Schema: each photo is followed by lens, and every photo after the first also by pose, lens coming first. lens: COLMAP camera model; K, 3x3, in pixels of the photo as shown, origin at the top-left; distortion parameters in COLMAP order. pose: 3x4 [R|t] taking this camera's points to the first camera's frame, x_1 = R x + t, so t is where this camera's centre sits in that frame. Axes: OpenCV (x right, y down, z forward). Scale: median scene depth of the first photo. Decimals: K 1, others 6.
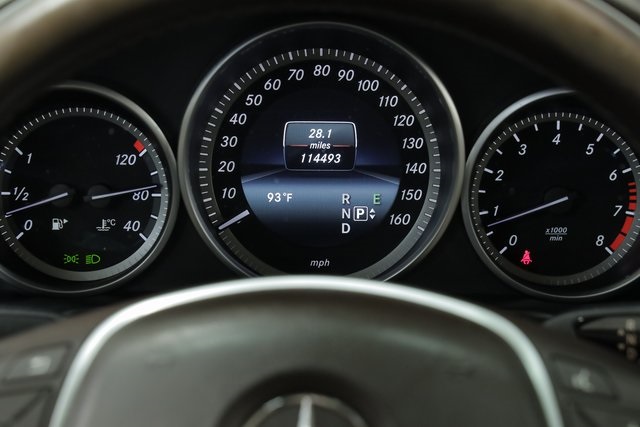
lens RADIAL K [[1767.4, 0, 320.0], [0, 1767.4, 213.5], [0, 0, 1]] dist [0.575802, 0.029861]
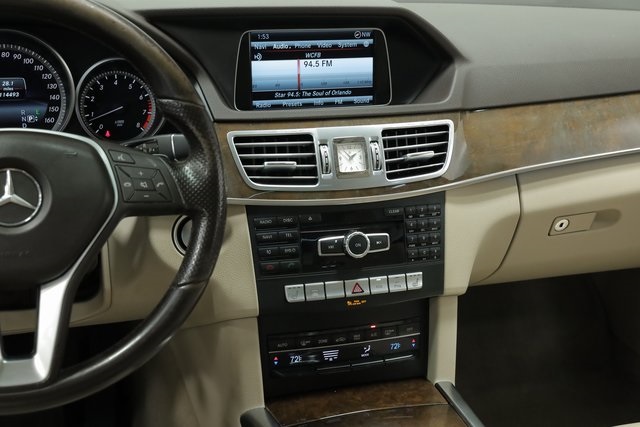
lens RADIAL K [[956.8, 0, 320.0], [0, 956.8, 213.5], [0, 0, 1]] dist [0.162913, 0.074479]
pose [[0.954255, -0.083420, 0.287121, 0.008623], [0.073079, 0.996238, 0.046567, 0.091051], [-0.289926, -0.023454, 0.956762, -0.305376]]
